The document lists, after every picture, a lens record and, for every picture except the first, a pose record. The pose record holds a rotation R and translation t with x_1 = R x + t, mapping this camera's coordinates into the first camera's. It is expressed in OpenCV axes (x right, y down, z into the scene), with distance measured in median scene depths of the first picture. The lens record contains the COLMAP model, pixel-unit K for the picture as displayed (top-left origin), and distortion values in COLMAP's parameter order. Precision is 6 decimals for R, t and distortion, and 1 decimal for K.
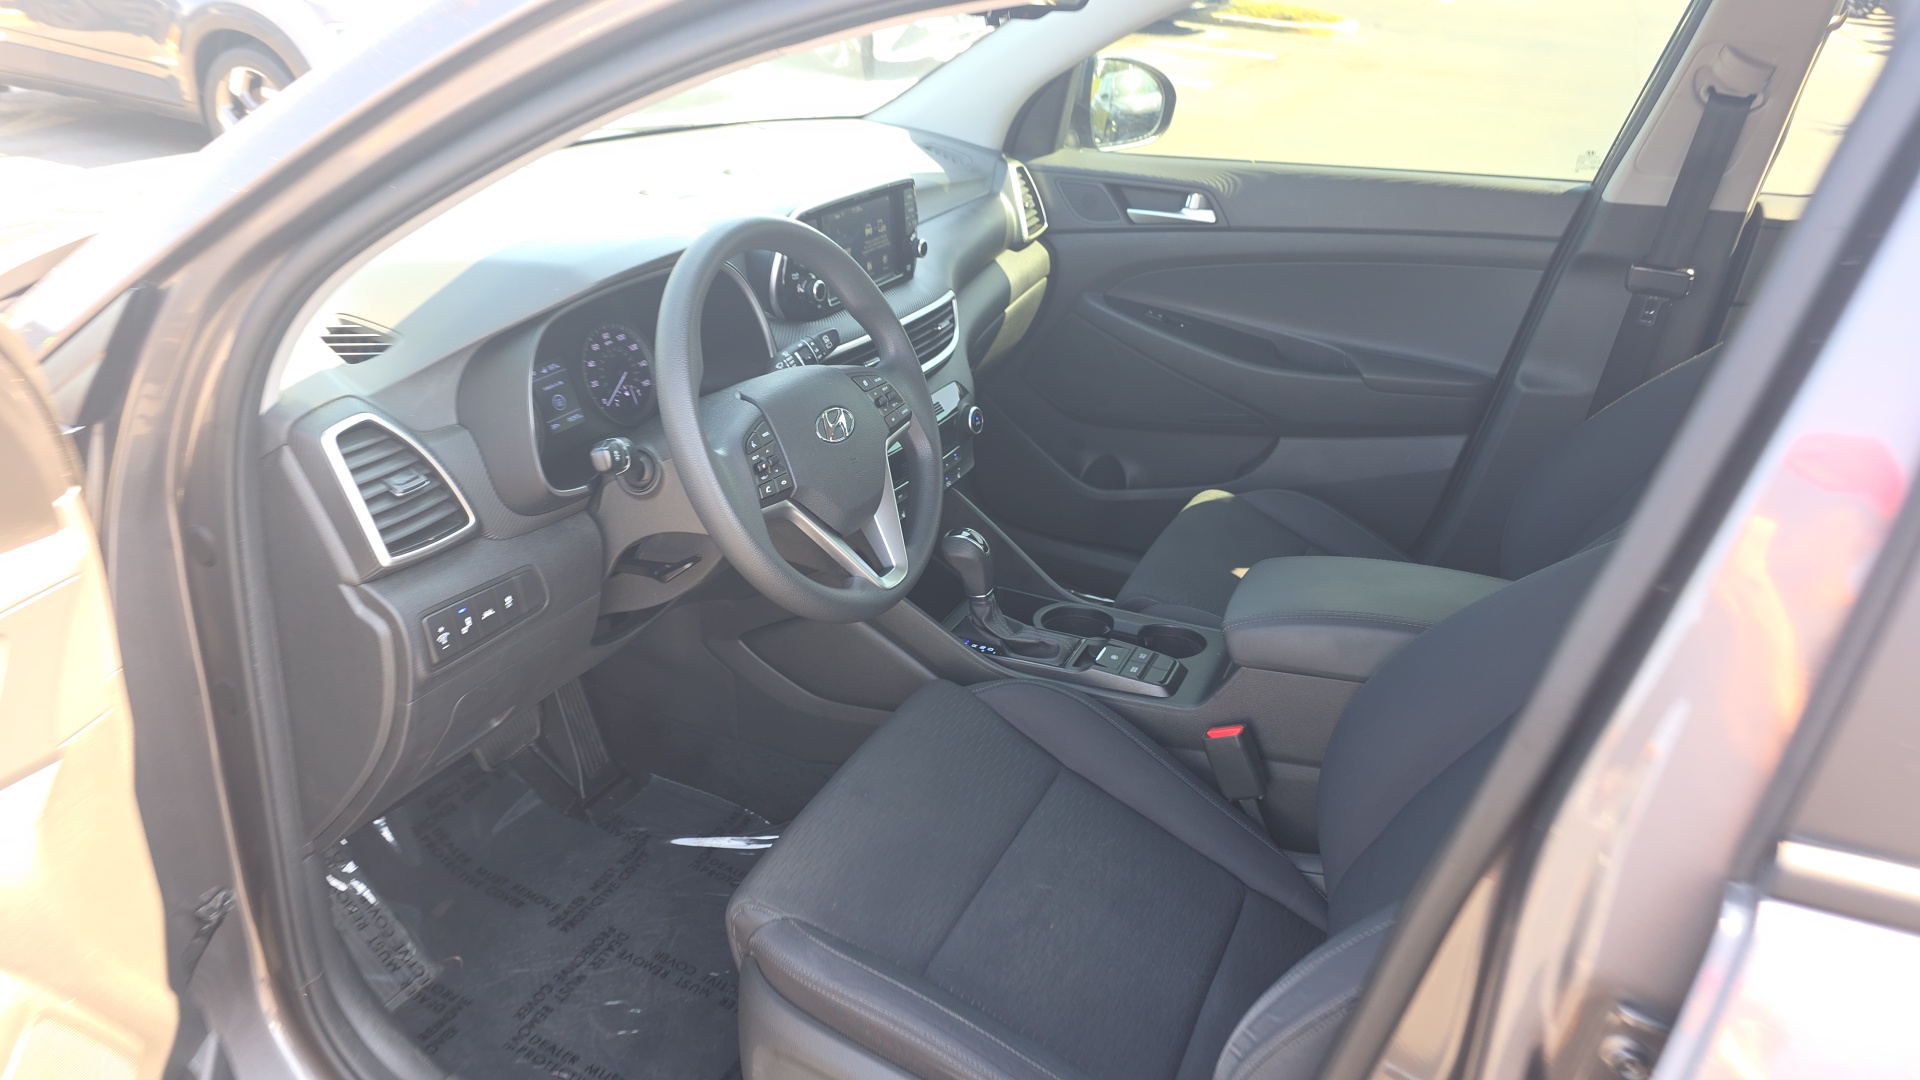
lens RADIAL K [[1300.1, 0, 912.9], [0, 1300.1, 542.6], [0, 0, 1]] dist [0.056868, -0.050887]
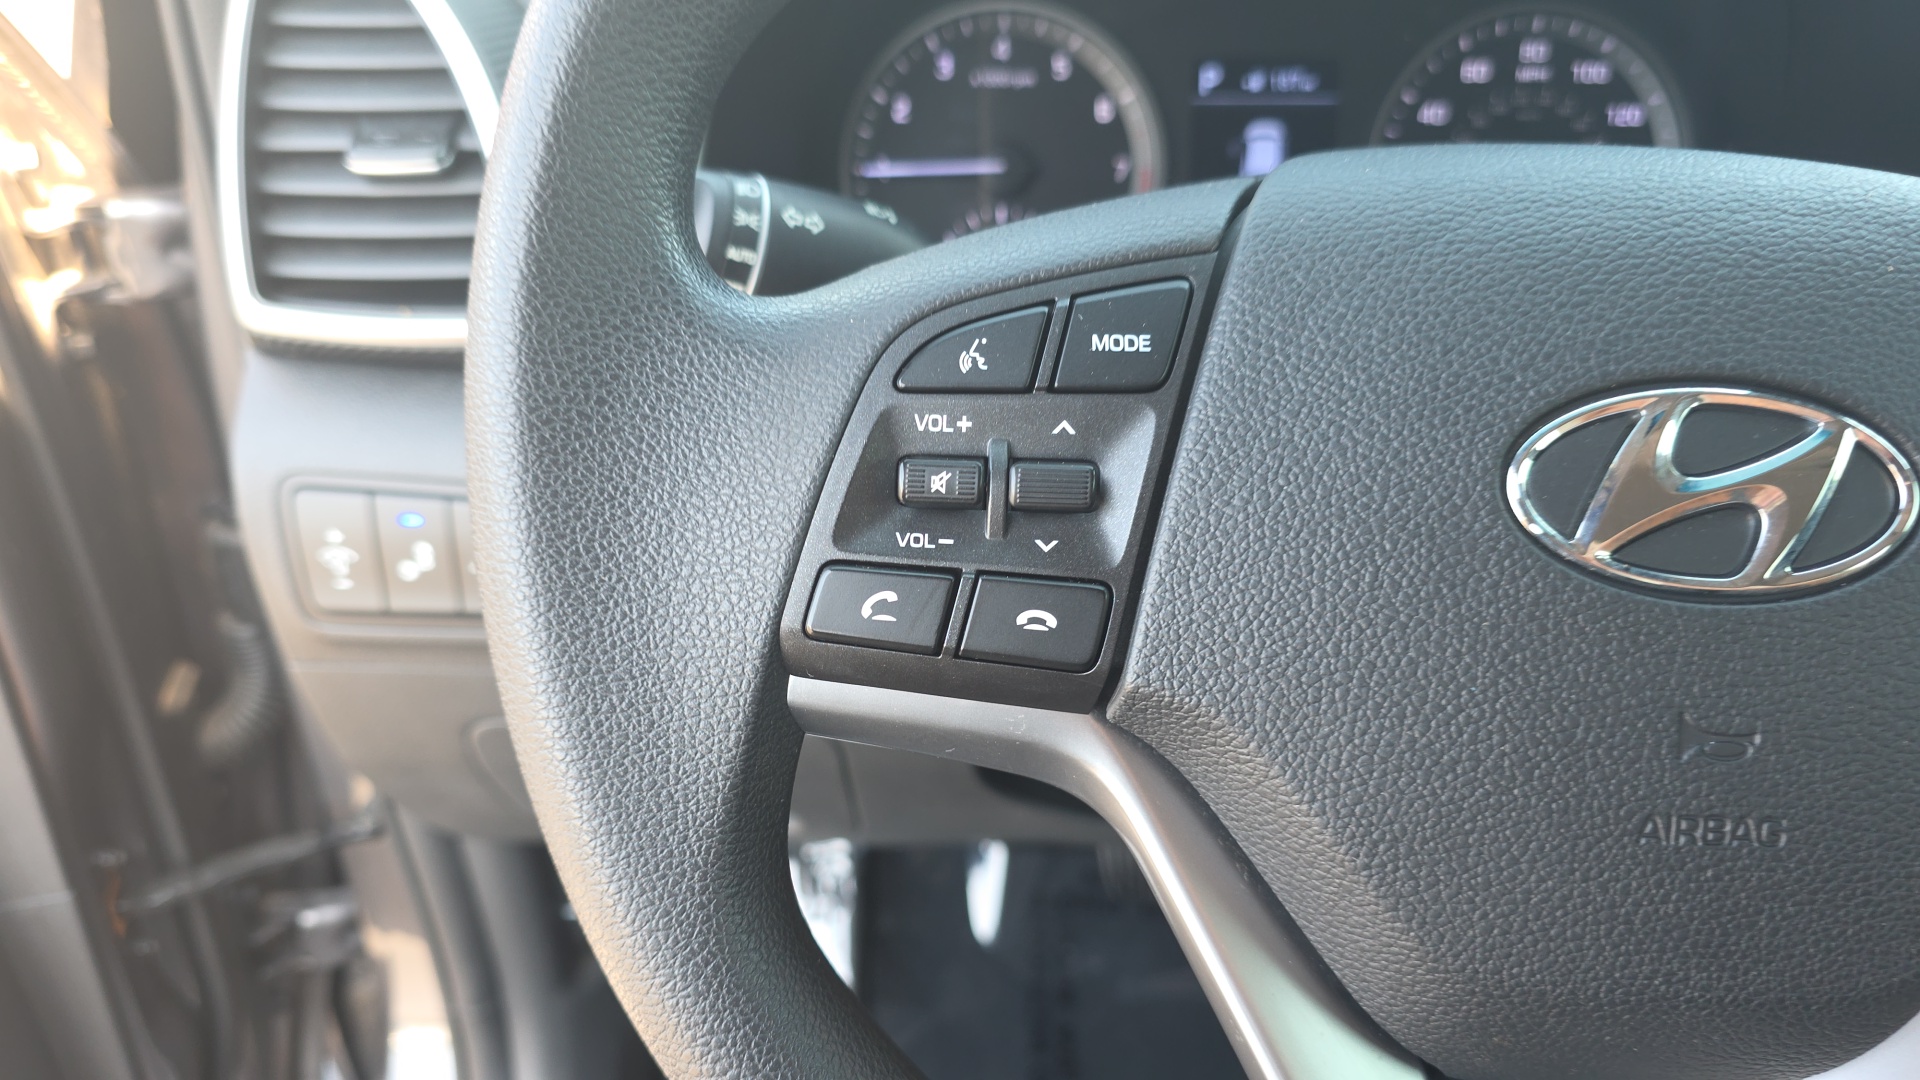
lens RADIAL K [[1365.3, 0, 941.8], [0, 1365.3, 550.4], [0, 0, 1]] dist [0.009493, -0.040134]
pose [[0.444665, 0.420383, -0.790918, 0.019357], [-0.379254, 0.888324, 0.258934, -0.051472], [0.811443, 0.184820, 0.554438, 0.469149]]
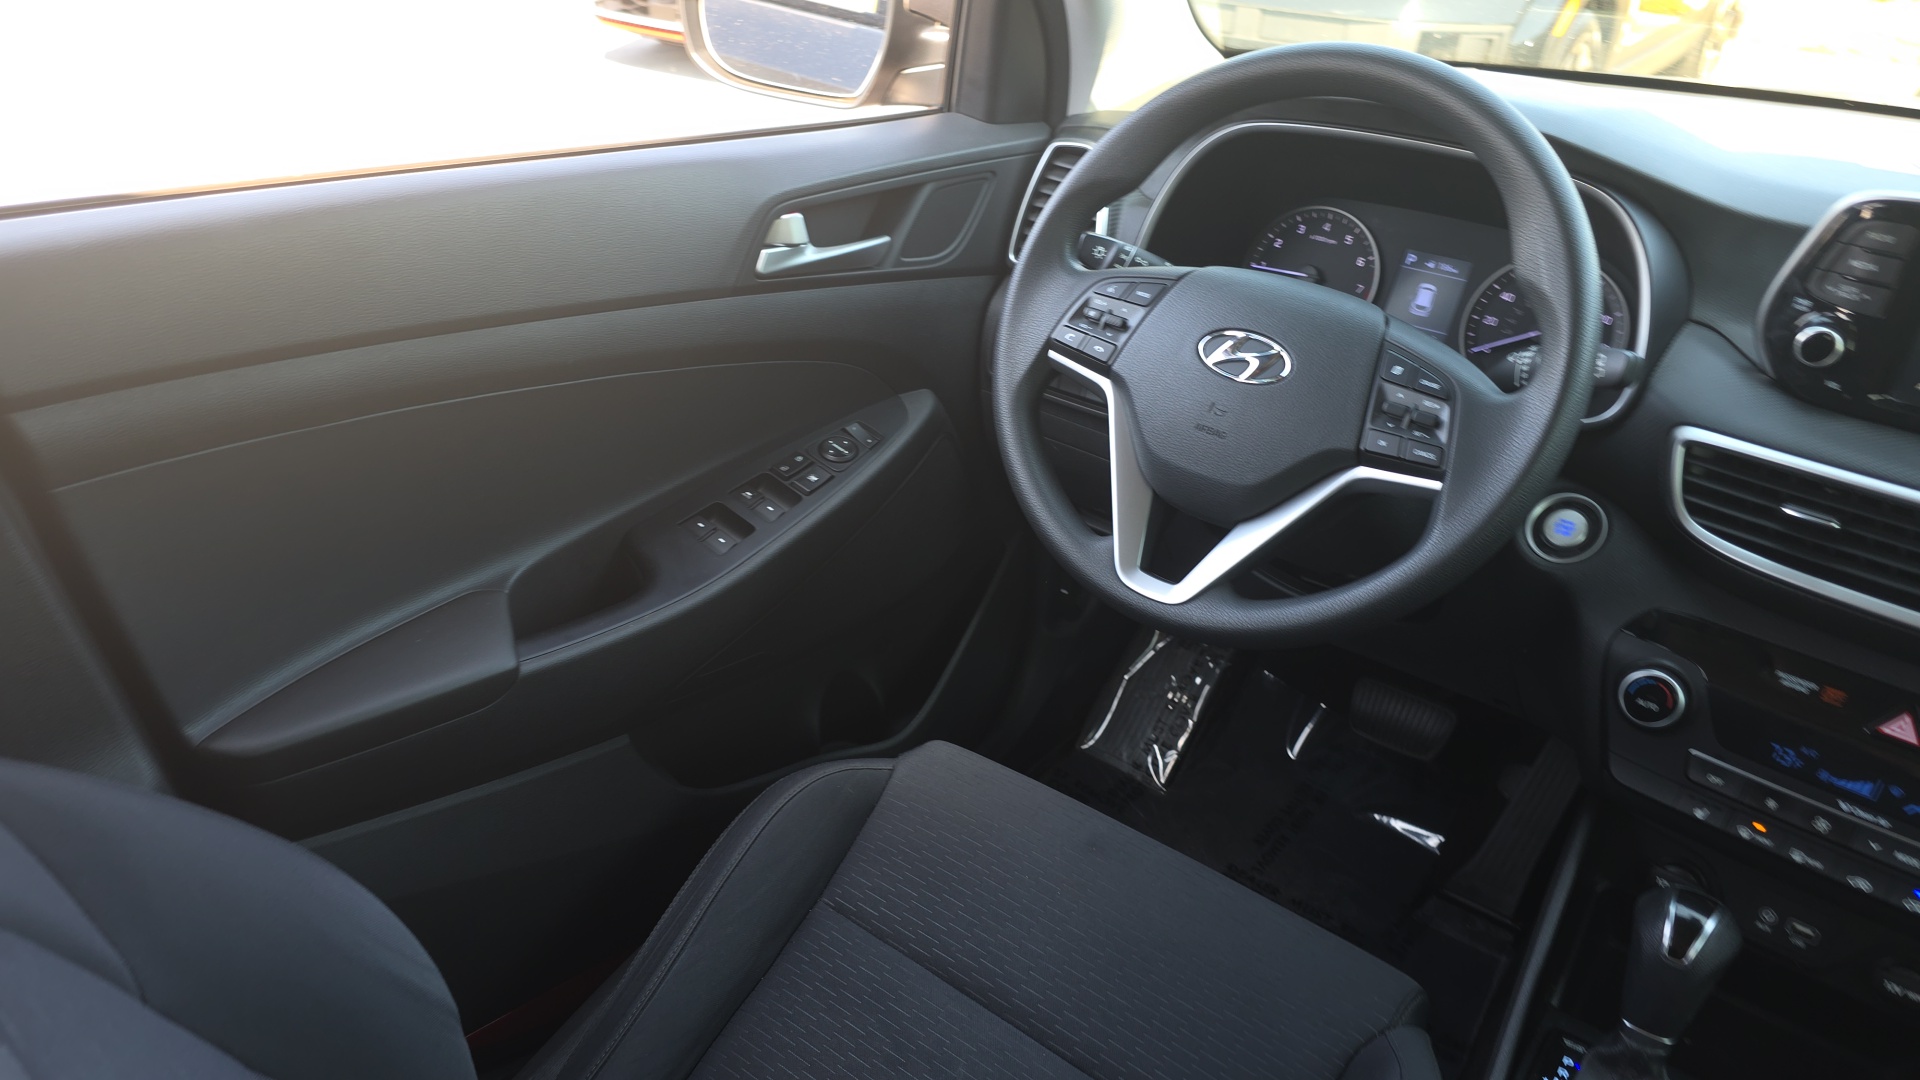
lens RADIAL K [[1304.5, 0, 930.1], [0, 1304.5, 569.0], [0, 0, 1]] dist [0.057990, -0.062589]
pose [[-0.202434, 0.441026, -0.874366, 0.352473], [-0.484478, 0.730833, 0.480795, -0.146780], [0.851059, 0.520941, 0.065722, 0.493640]]
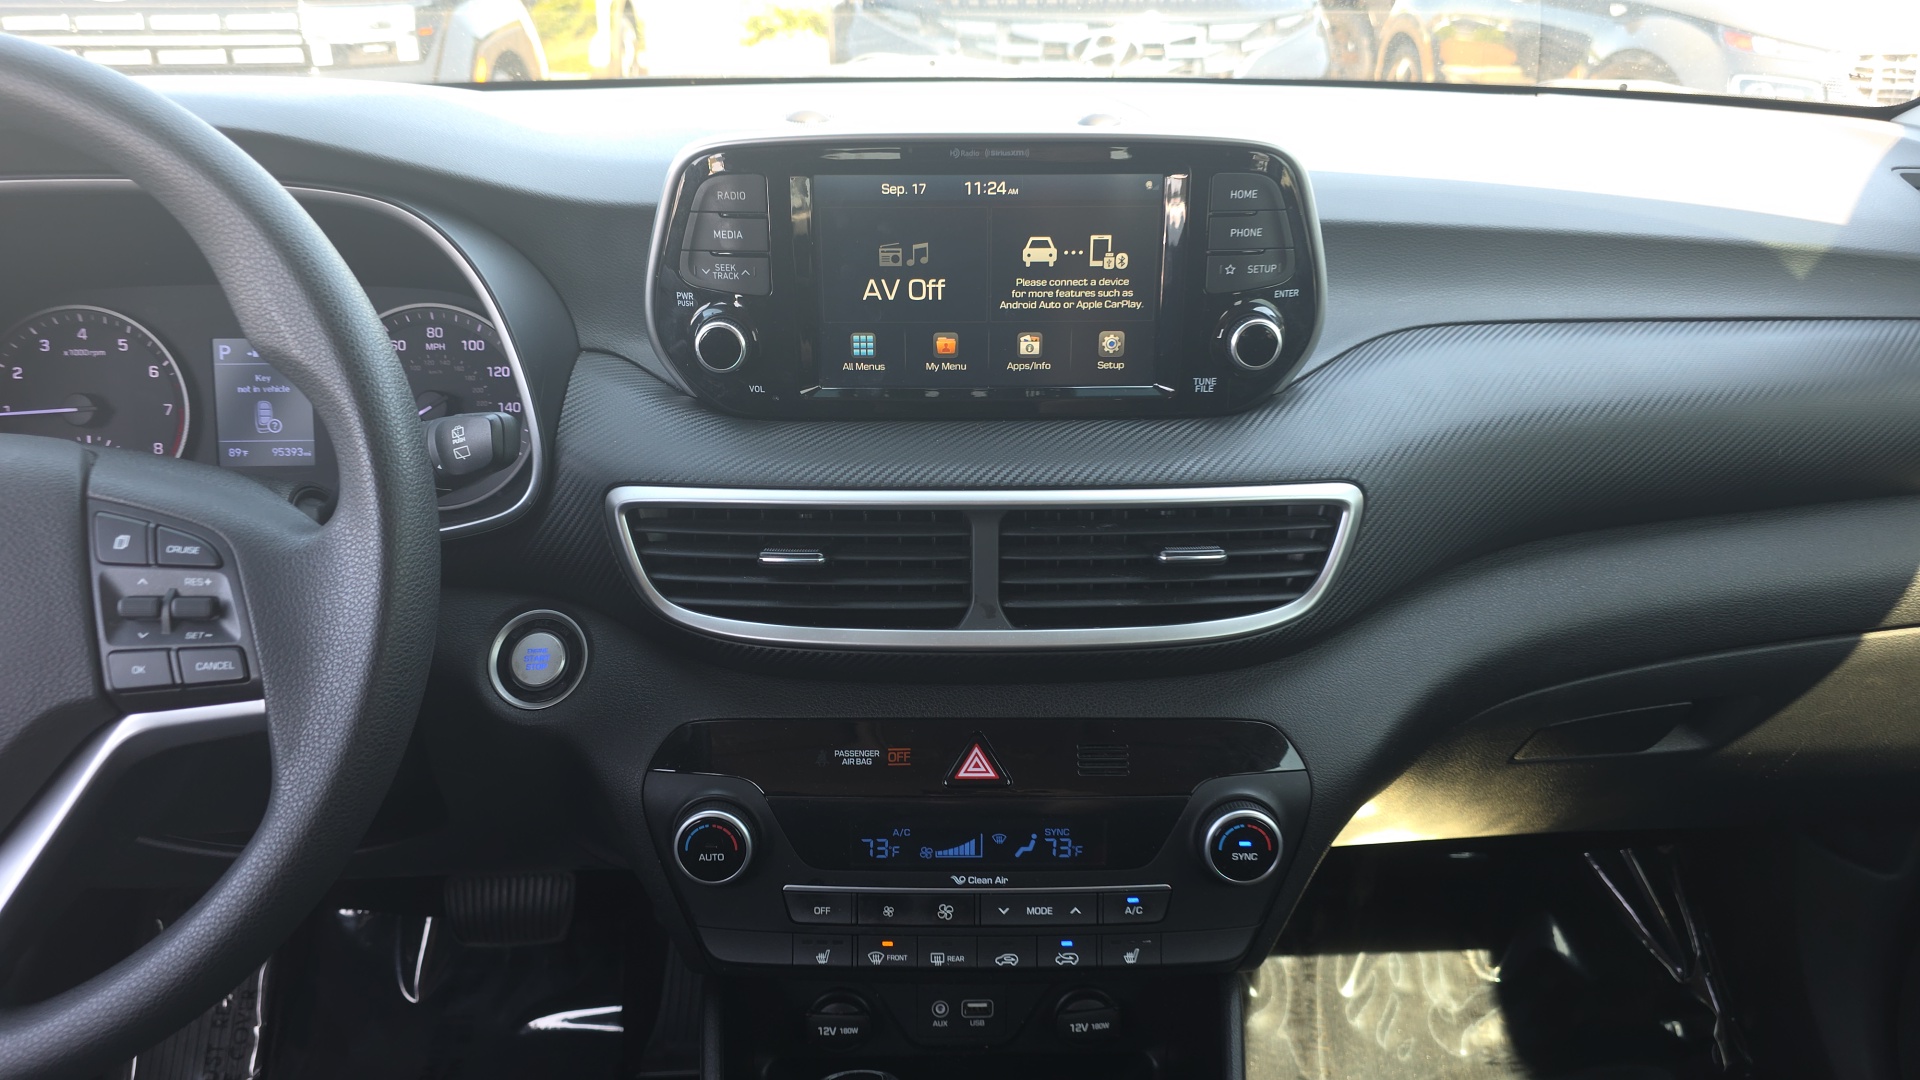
lens RADIAL K [[1315.6, 0, 949.8], [0, 1315.6, 568.7], [0, 0, 1]] dist [0.091715, -0.132295]
pose [[0.495616, 0.330304, -0.803283, 0.220671], [-0.369641, 0.917141, 0.149057, -0.151736], [0.785958, 0.223052, 0.576644, 0.582259]]
